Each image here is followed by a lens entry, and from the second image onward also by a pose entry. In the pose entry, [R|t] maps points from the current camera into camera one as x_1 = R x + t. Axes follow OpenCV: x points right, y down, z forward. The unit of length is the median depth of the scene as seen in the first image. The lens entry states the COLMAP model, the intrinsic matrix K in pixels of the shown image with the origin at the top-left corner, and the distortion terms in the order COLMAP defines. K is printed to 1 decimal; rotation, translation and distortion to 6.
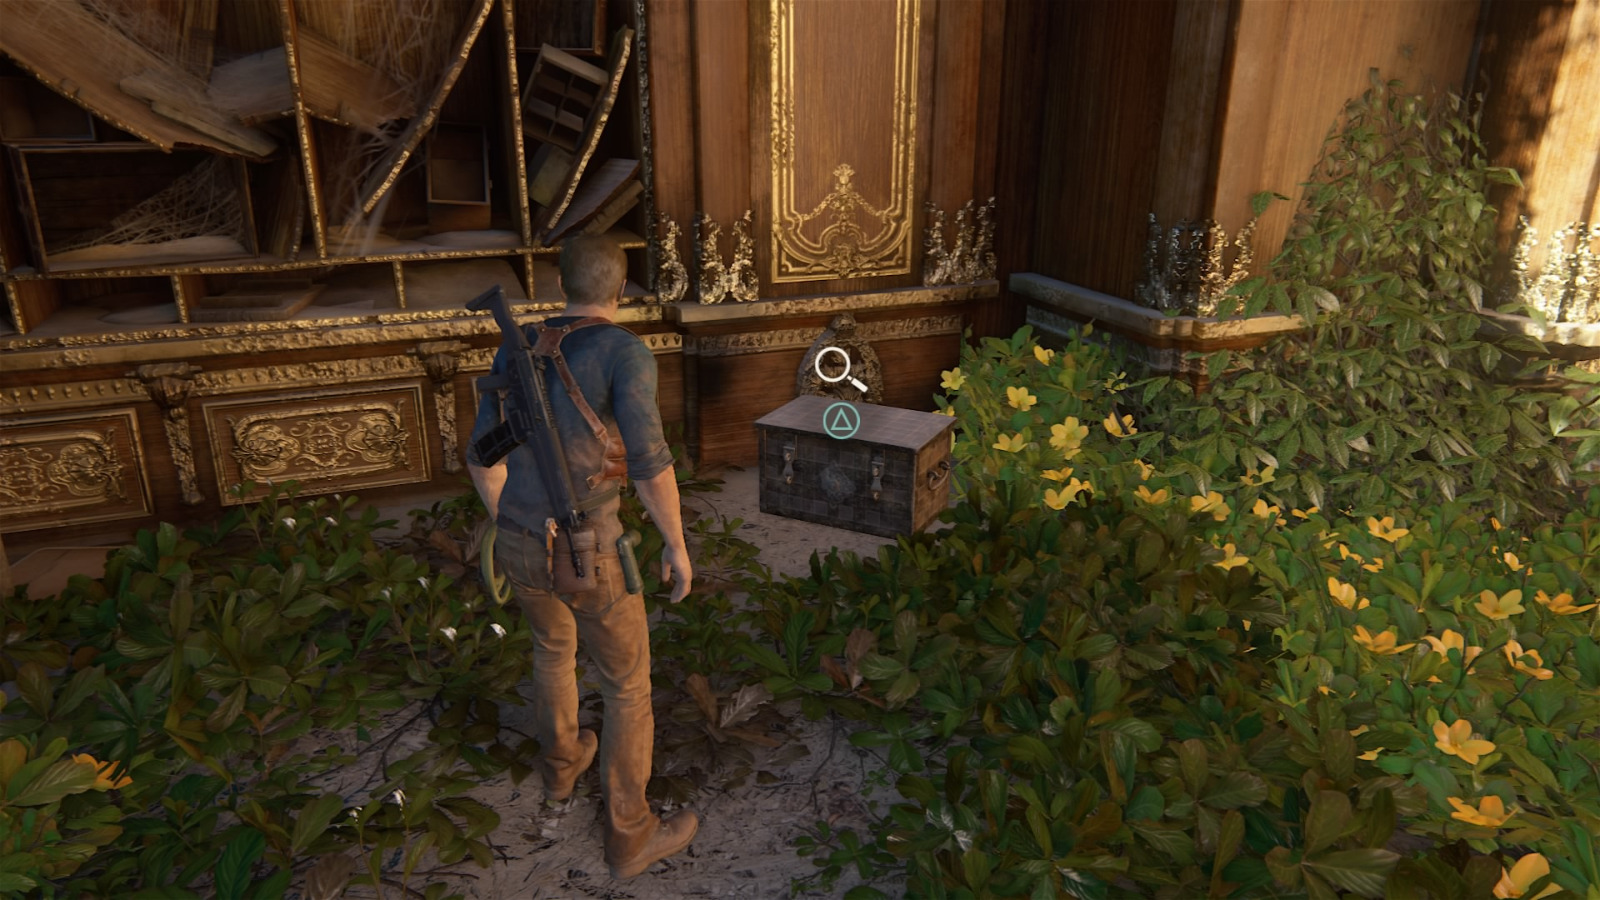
lens RADIAL K [[1063.9, 0, 798.9], [0, 1063.9, 453.5], [0, 0, 1]] dist [0.003272, 0.001130]
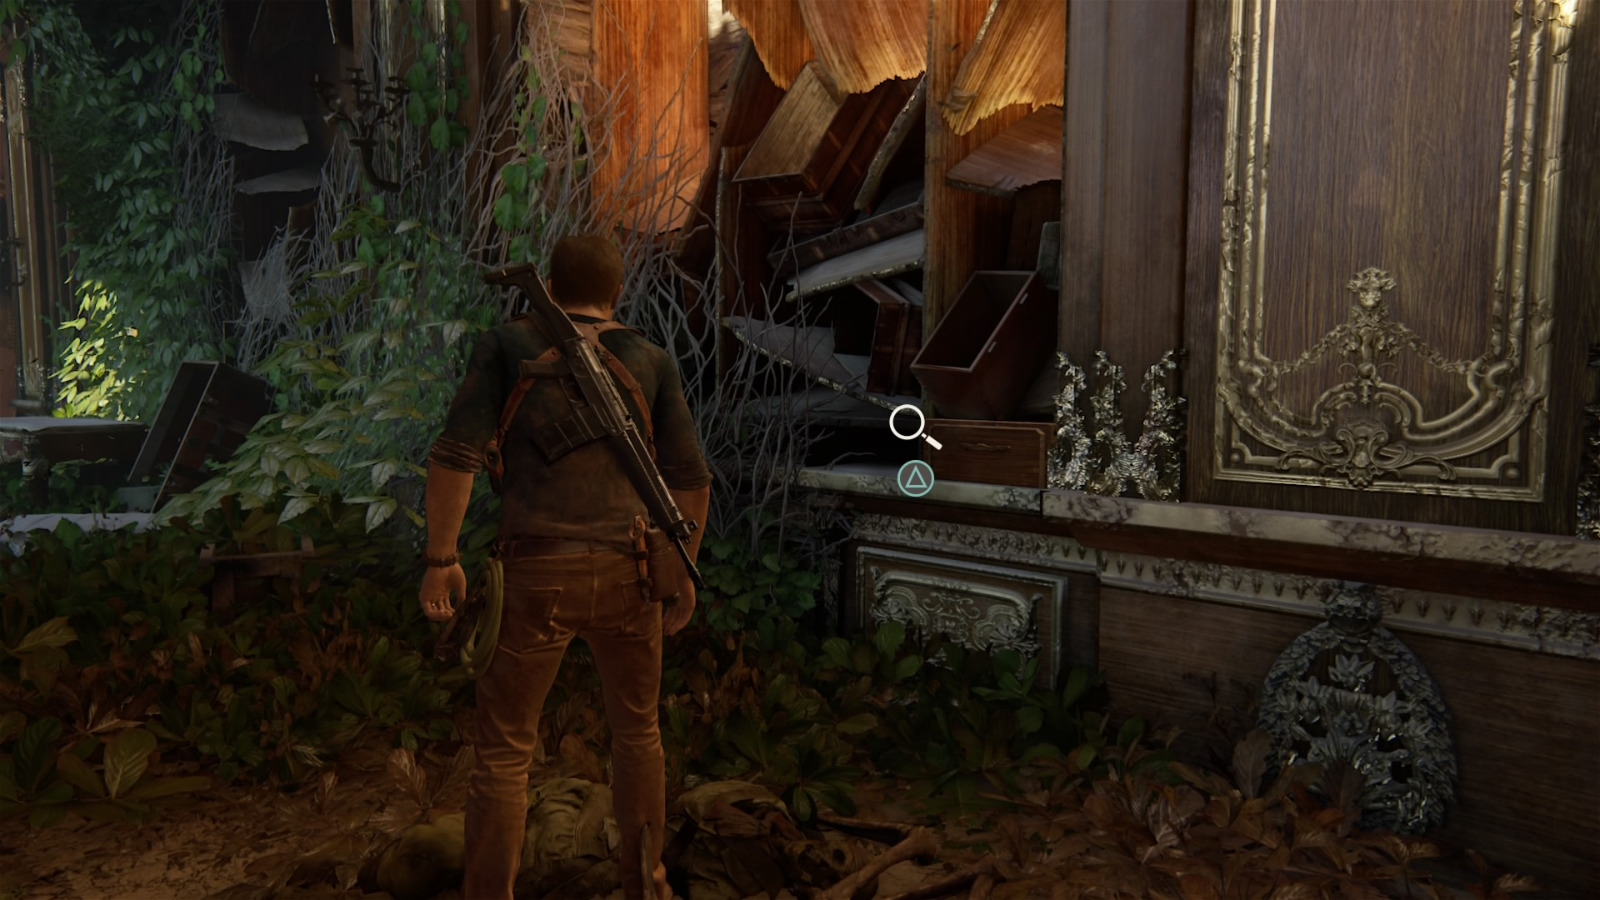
lens RADIAL K [[1063.9, 0, 799.6], [0, 1063.9, 449.3], [0, 0, 1]] dist [0.003272, 0.001130]
pose [[0.449568, 0.078836, -0.889760, 0.379612], [-0.280527, 0.958161, -0.056845, -0.080666], [0.848053, 0.275158, 0.452874, 0.550268]]
